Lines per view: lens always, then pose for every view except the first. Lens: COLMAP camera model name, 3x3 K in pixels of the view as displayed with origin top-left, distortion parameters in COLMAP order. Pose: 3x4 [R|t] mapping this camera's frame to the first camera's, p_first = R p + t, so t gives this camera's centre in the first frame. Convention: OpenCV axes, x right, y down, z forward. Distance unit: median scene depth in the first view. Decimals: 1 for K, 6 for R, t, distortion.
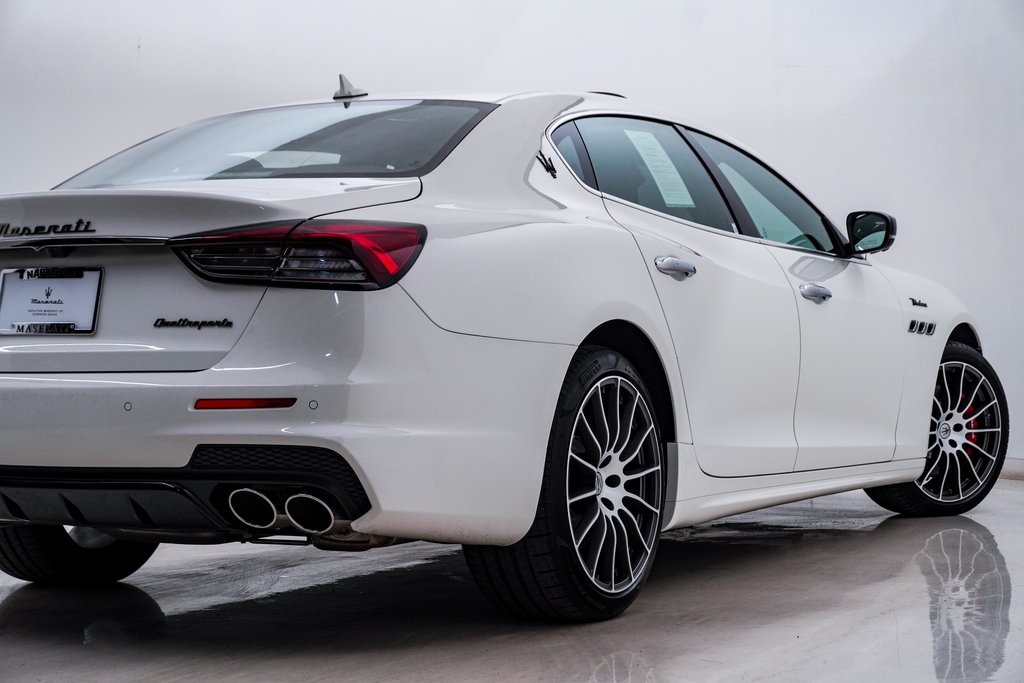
lens RADIAL K [[1954.6, 0, 513.8], [0, 1954.6, 341.4], [0, 0, 1]] dist [0.044165, 0.000000]
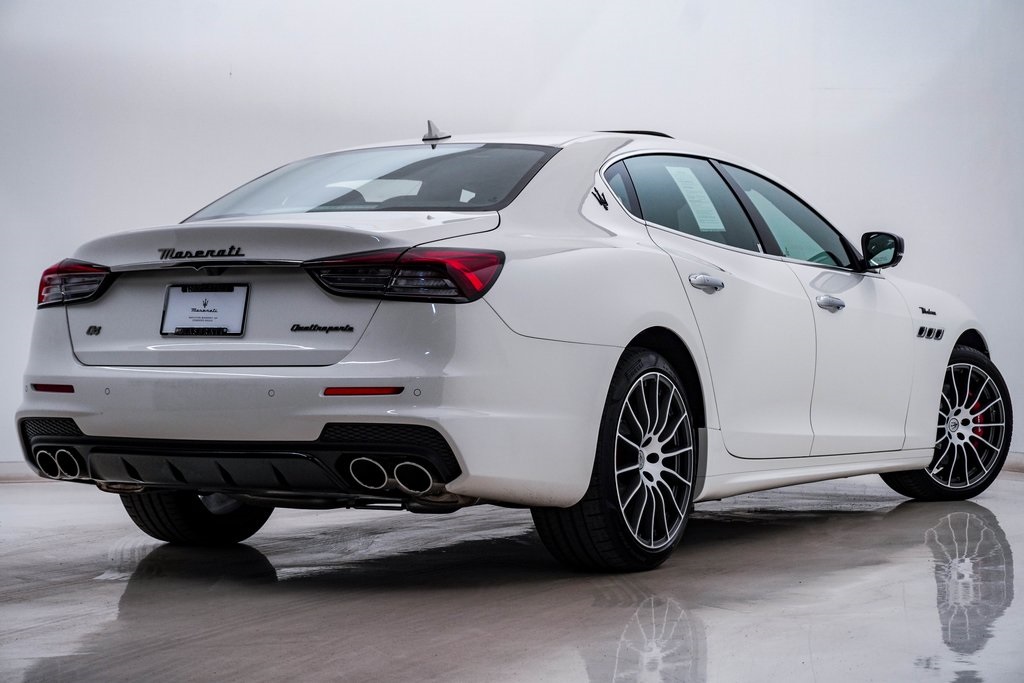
lens RADIAL K [[2036.5, 0, 506.6], [0, 2036.5, 341.5], [0, 0, 1]] dist [0.103780, 0.000000]
pose [[0.999583, 0.005419, -0.028346, -0.004906], [-0.005428, 0.999985, -0.000240, -0.000762], [0.028344, 0.000394, 0.999598, -0.266356]]
